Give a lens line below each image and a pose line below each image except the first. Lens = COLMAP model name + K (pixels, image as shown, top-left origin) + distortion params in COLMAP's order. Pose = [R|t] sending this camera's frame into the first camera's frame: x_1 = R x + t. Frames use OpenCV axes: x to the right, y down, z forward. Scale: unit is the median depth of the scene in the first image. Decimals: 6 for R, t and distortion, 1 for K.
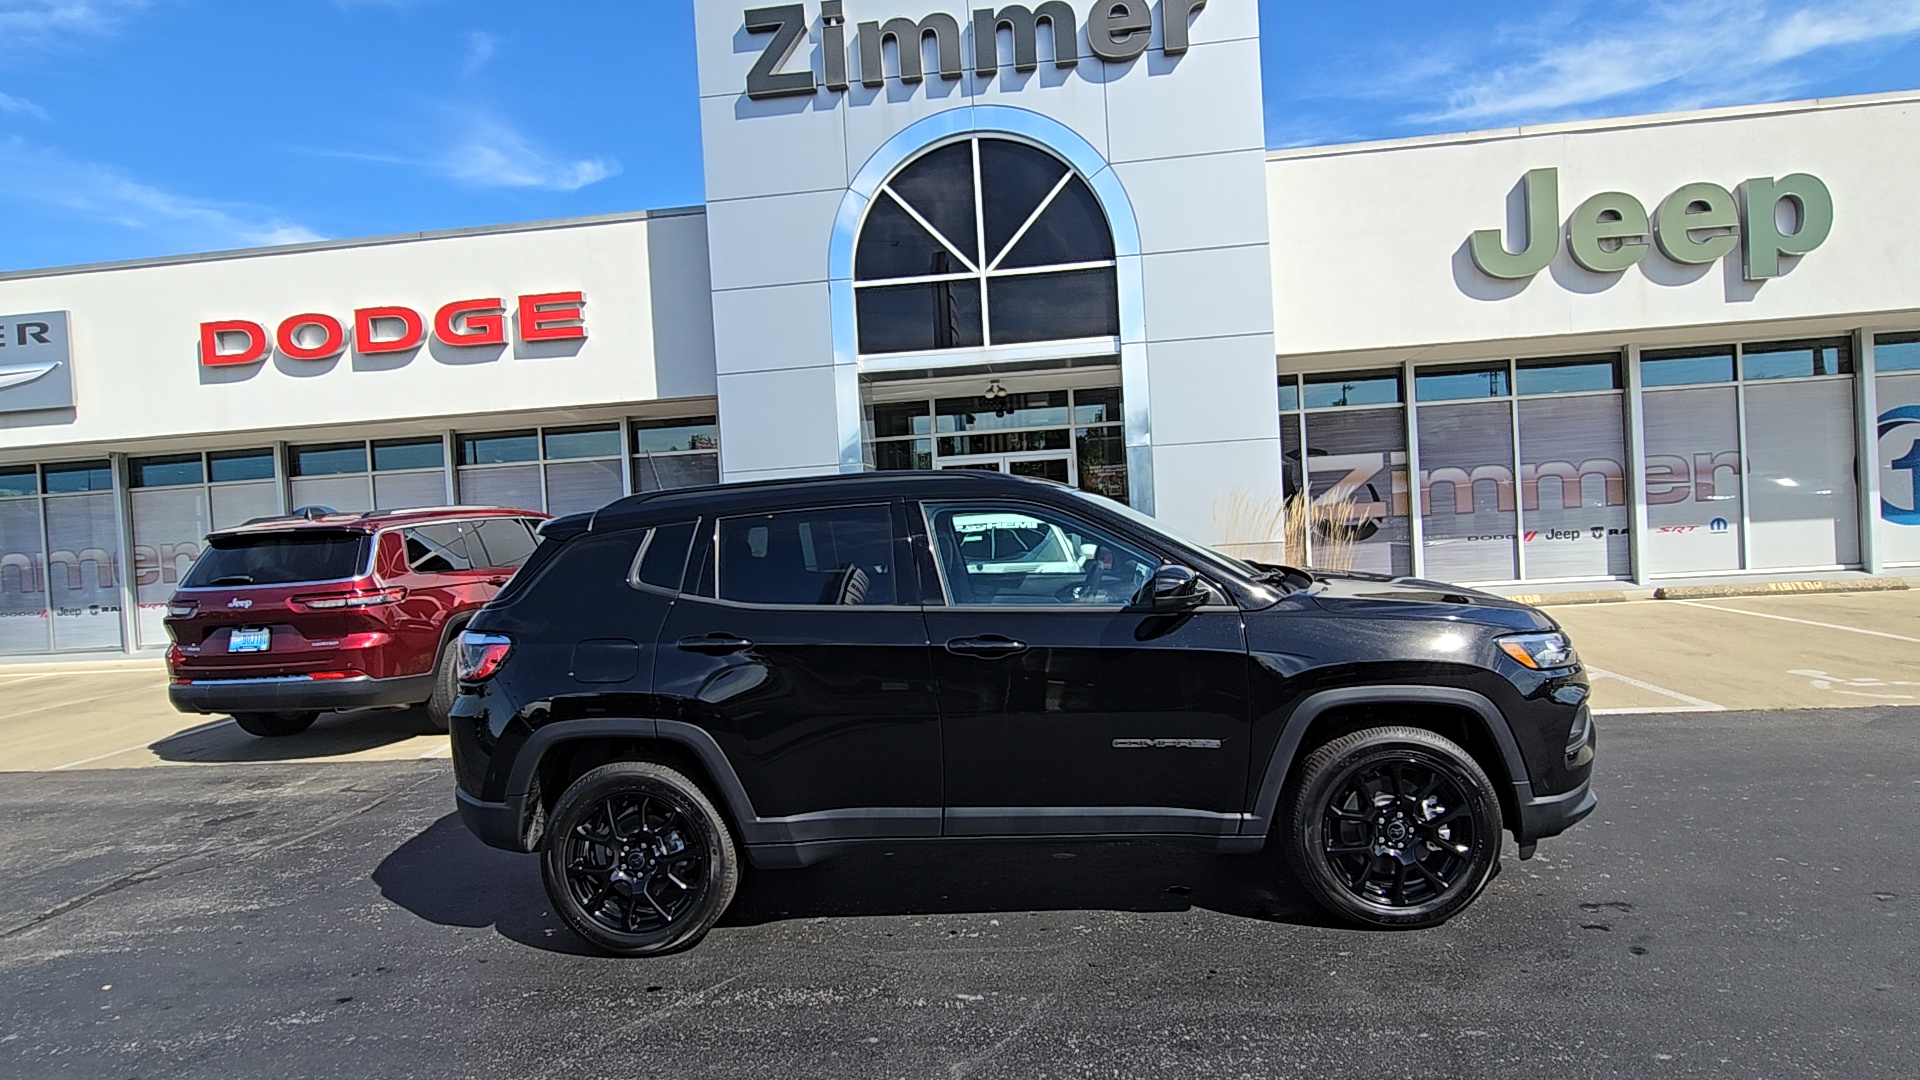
lens RADIAL K [[968.7, 0, 952.2], [0, 968.7, 551.8], [0, 0, 1]] dist [0.001458, -0.001152]
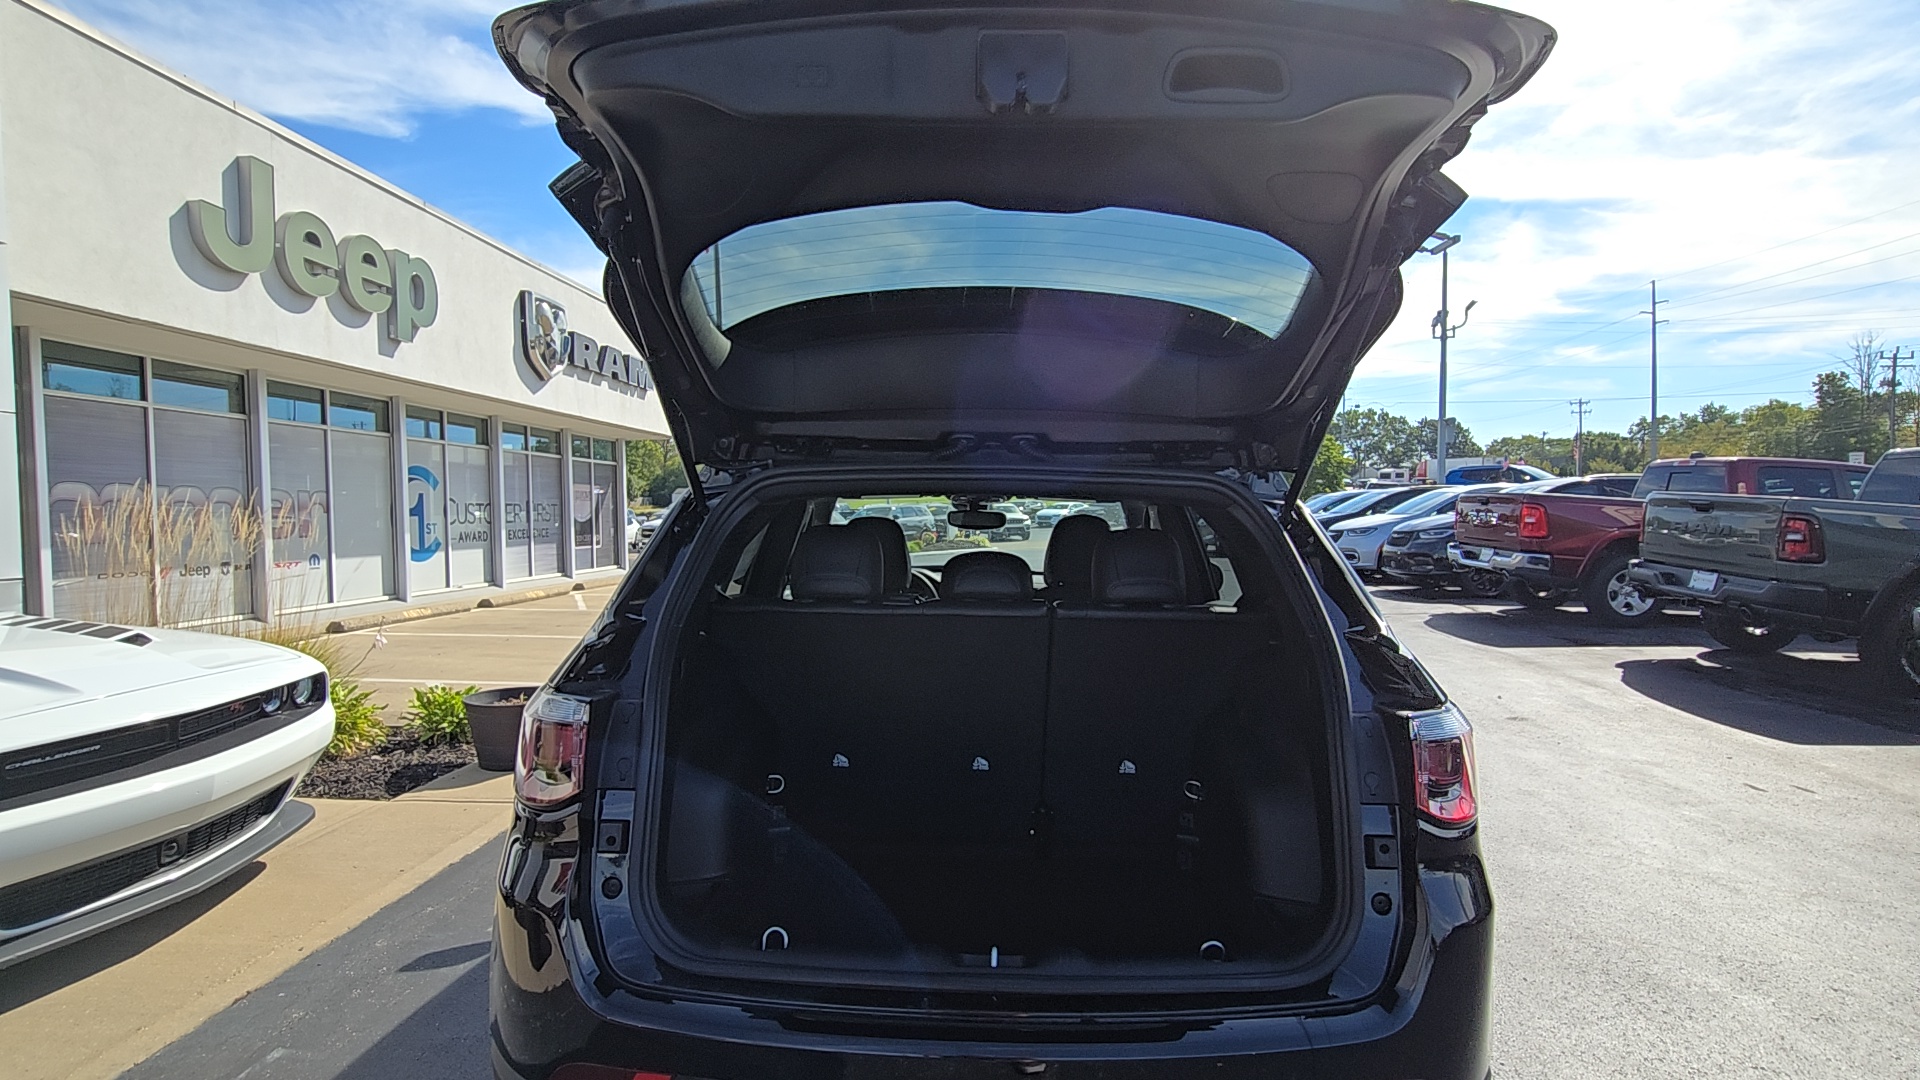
lens RADIAL K [[968.7, 0, 952.0], [0, 968.7, 549.8], [0, 0, 1]] dist [0.001458, -0.001152]
pose [[-0.043988, 0.018807, 0.998855, -0.422795], [0.036857, 0.999173, -0.017190, 0.005339], [-0.998352, 0.036058, -0.044645, 0.566547]]
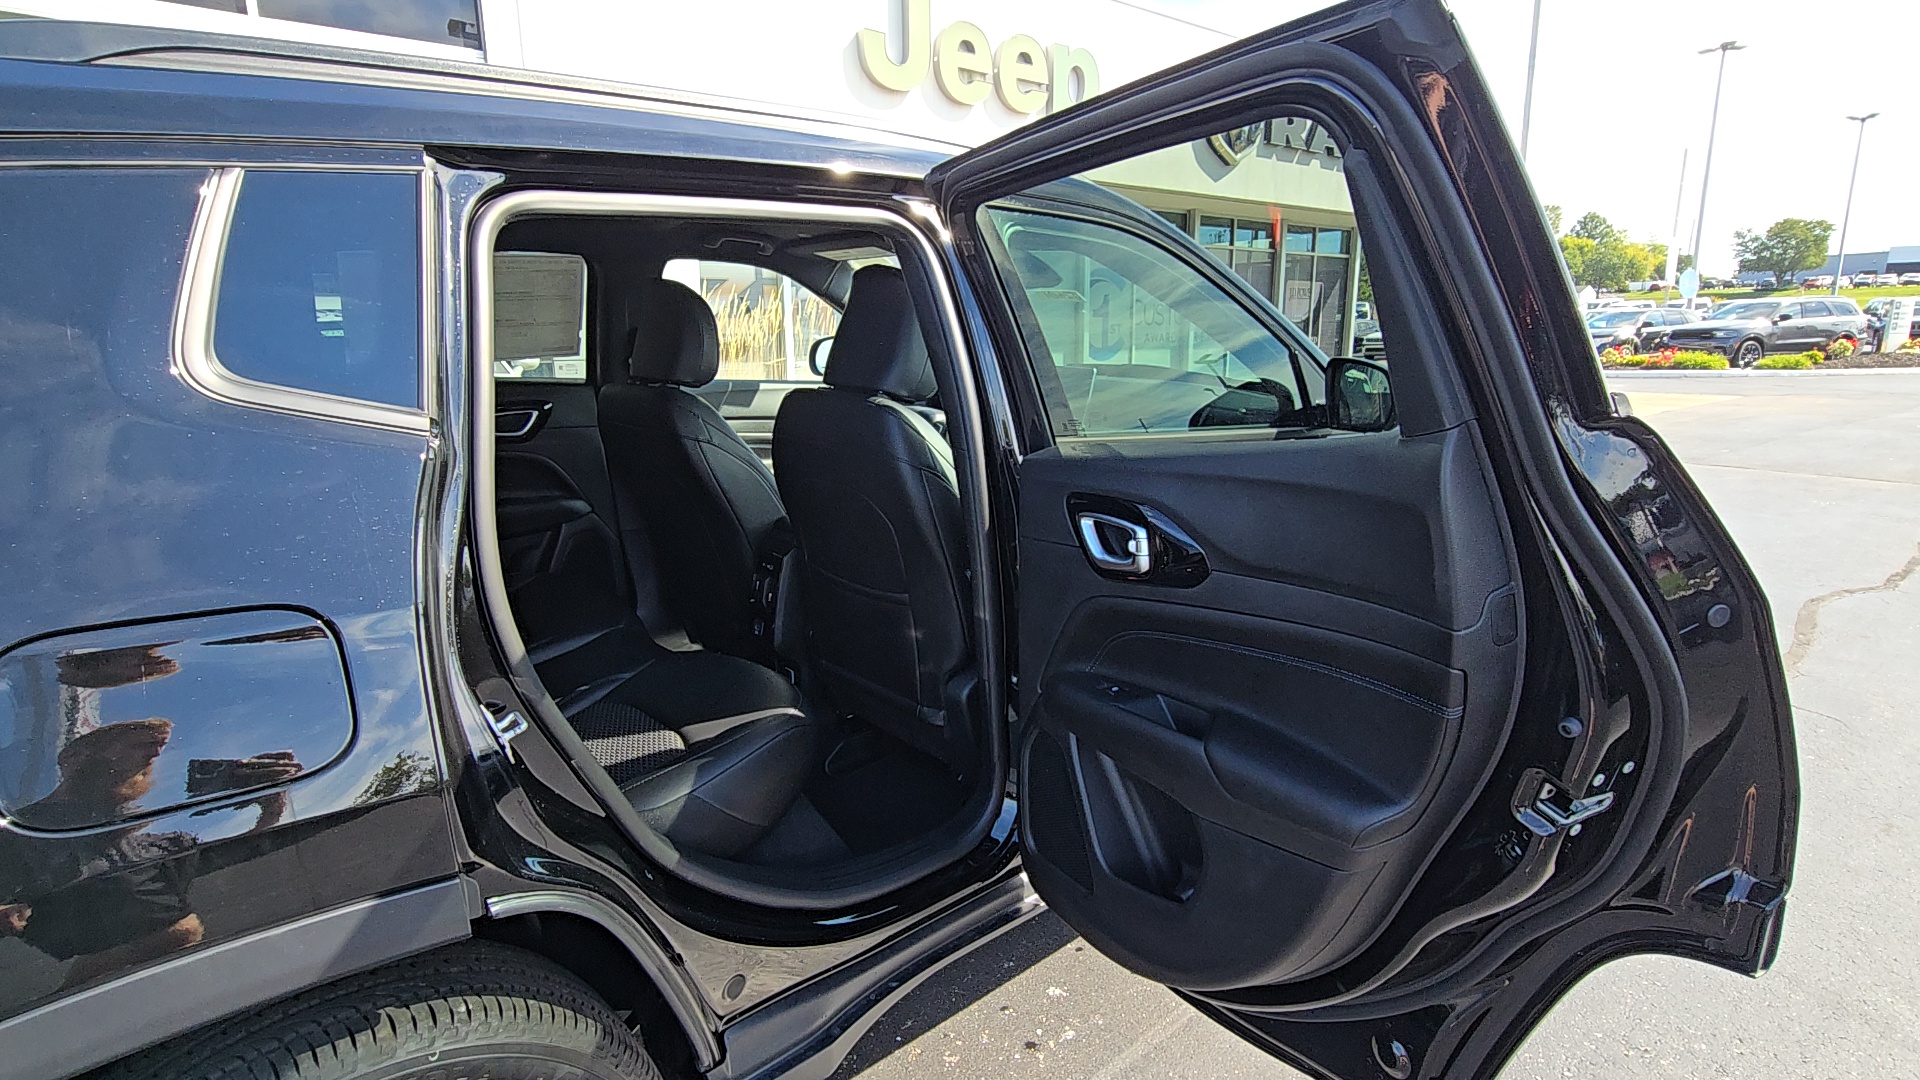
lens RADIAL K [[968.7, 0, 952.2], [0, 968.7, 546.5], [0, 0, 1]] dist [0.001458, -0.001152]
pose [[0.700133, -0.108914, 0.705657, -0.169729], [-0.014105, 0.985995, 0.166177, 0.013055], [-0.713873, -0.126299, 0.688791, 0.309070]]
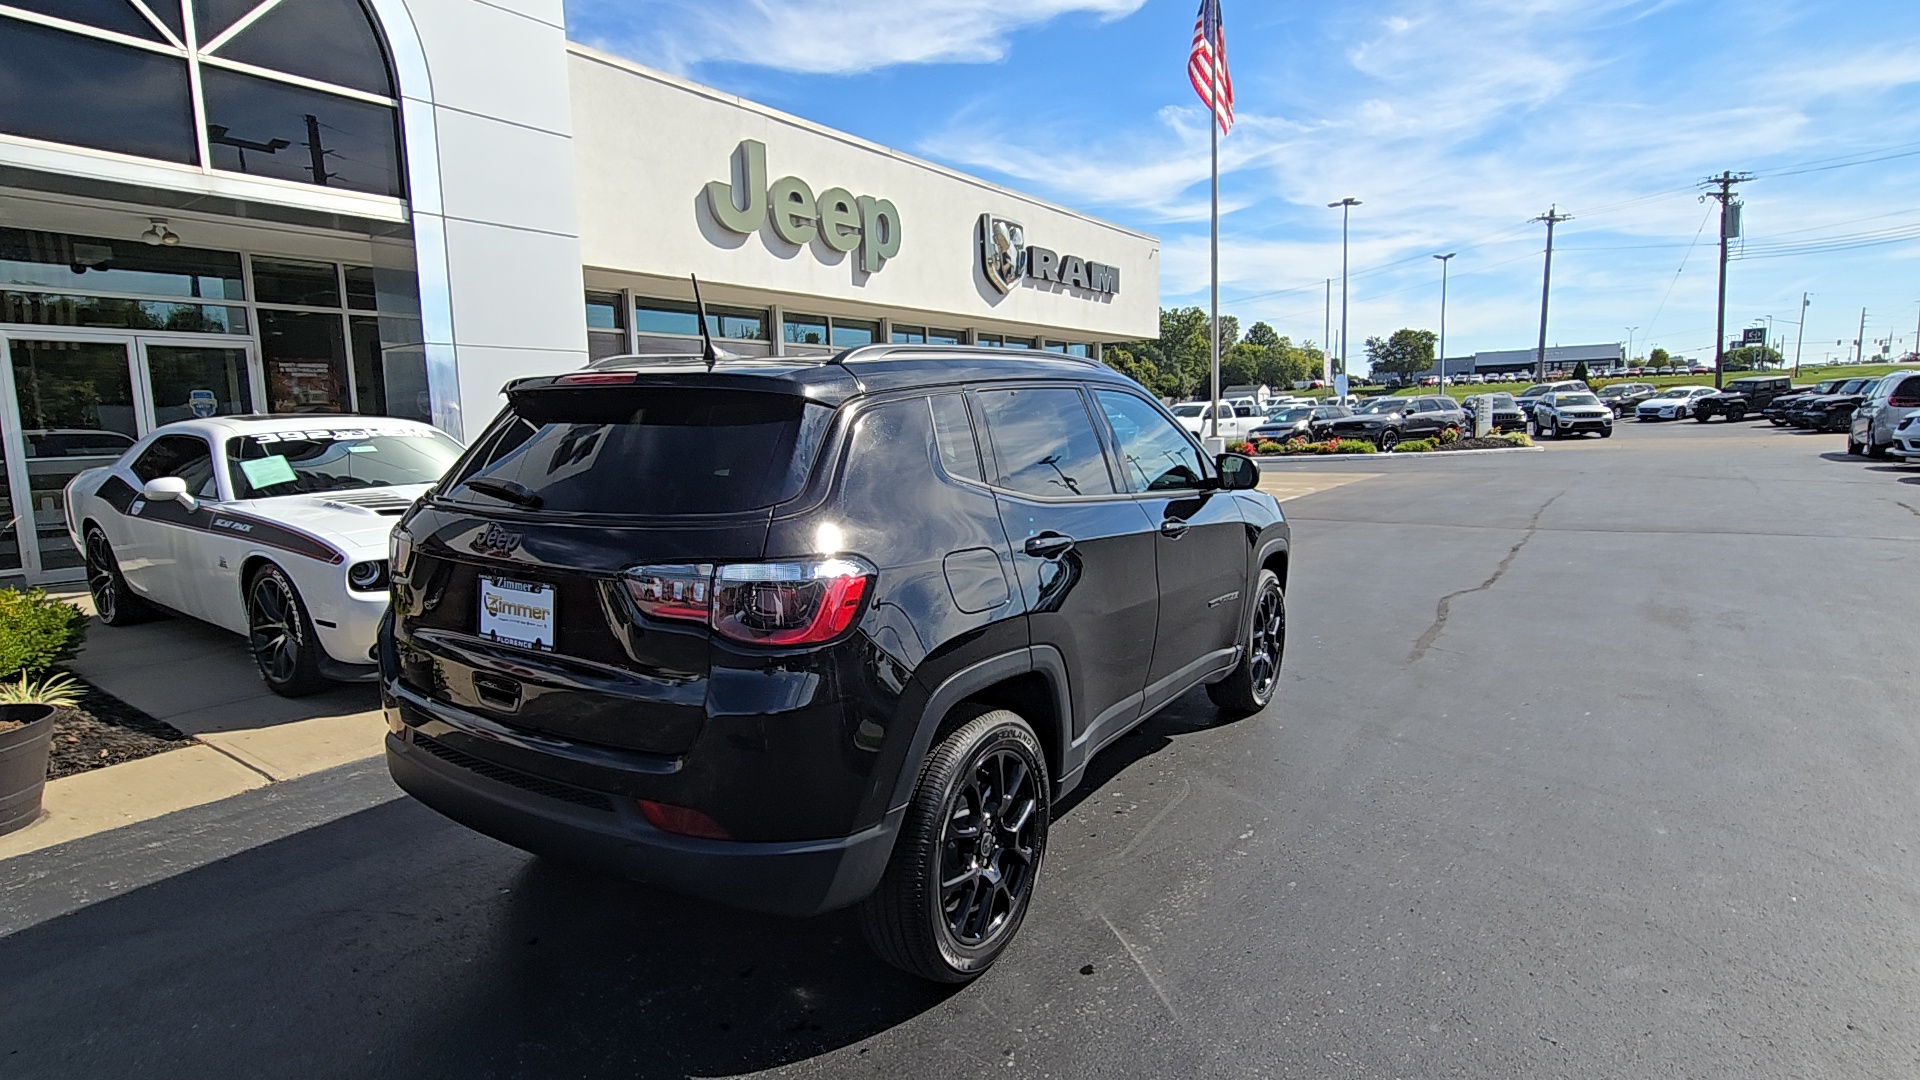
lens RADIAL K [[968.7, 0, 951.9], [0, 968.7, 550.2], [0, 0, 1]] dist [0.001458, -0.001152]
pose [[0.495285, -0.070486, 0.865866, -0.429065], [0.015314, 0.997257, 0.072422, 0.016530], [-0.868595, -0.022610, 0.495006, 0.289185]]
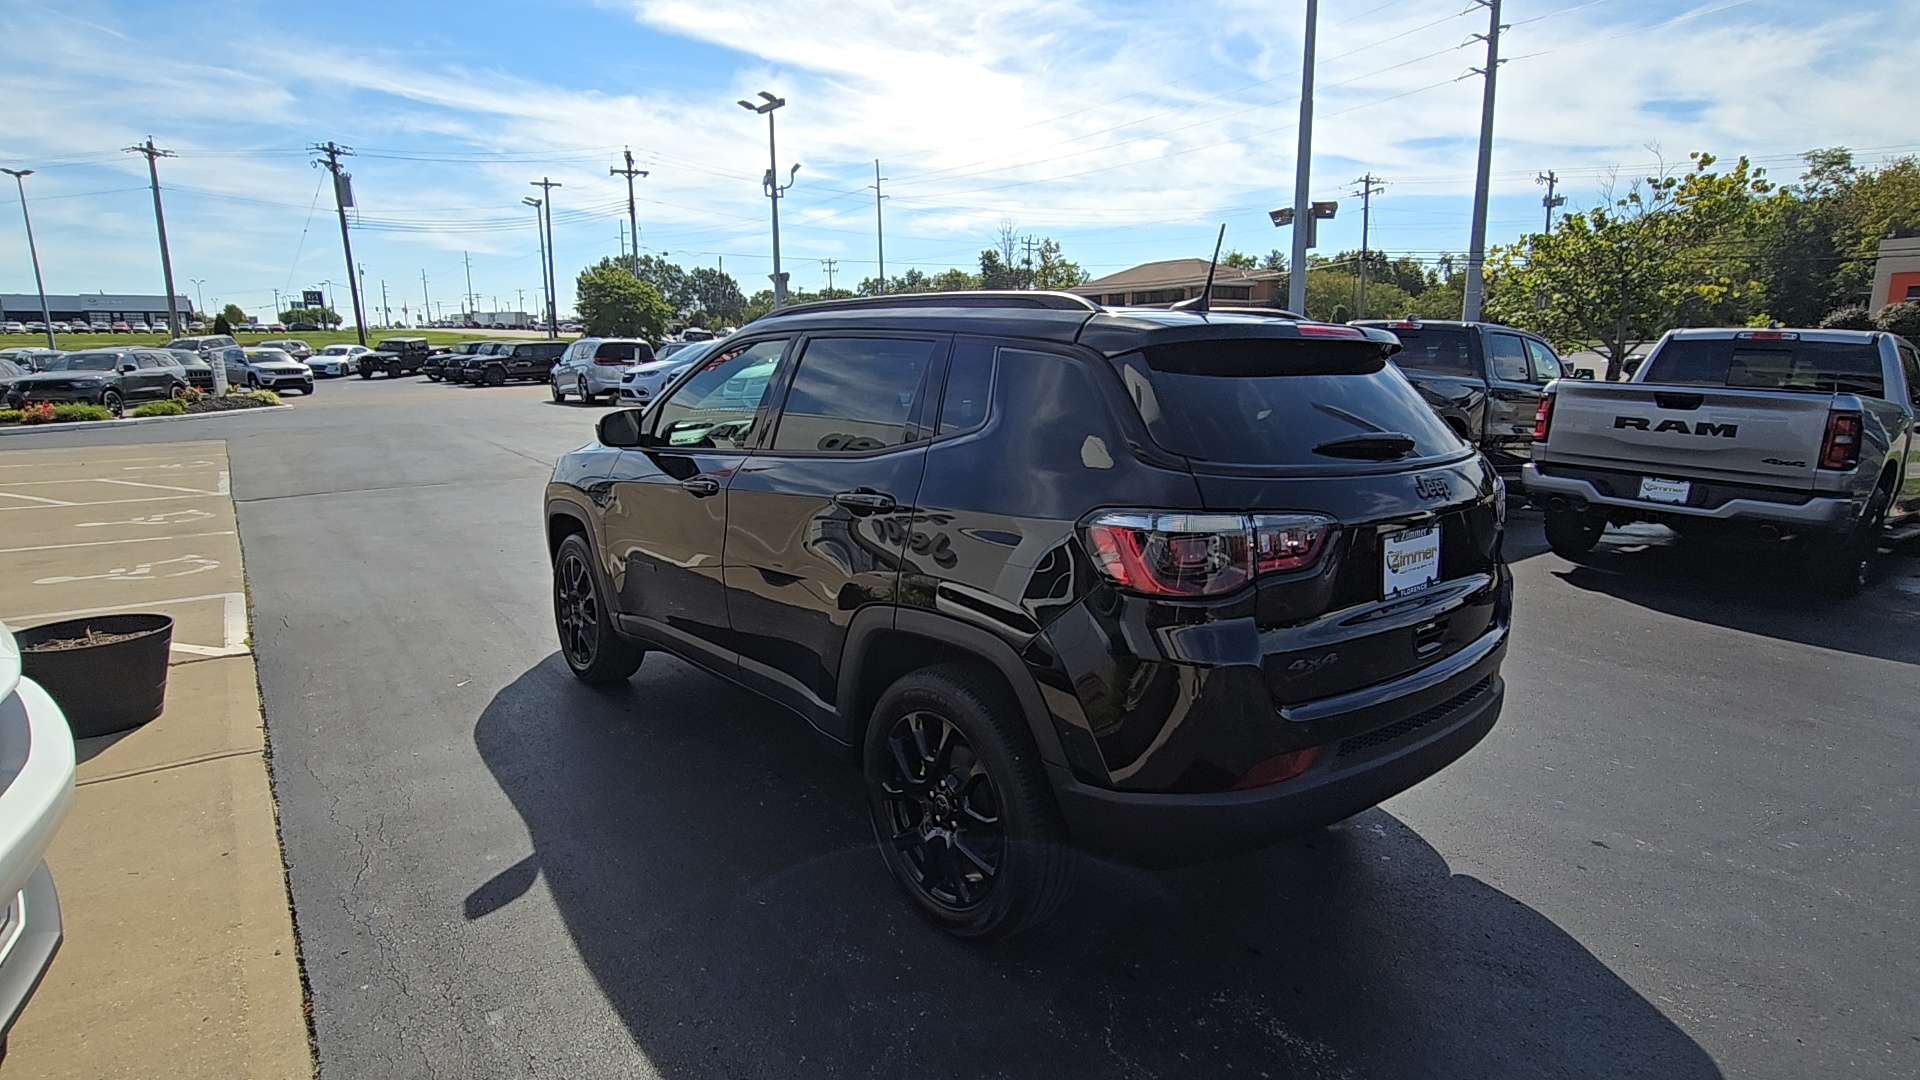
lens RADIAL K [[968.7, 0, 951.0], [0, 968.7, 546.5], [0, 0, 1]] dist [0.001458, -0.001152]
pose [[-0.681715, -0.080365, 0.727191, -0.362641], [0.067448, 0.982812, 0.171845, -0.011463], [-0.728503, 0.166197, -0.664577, 0.857572]]
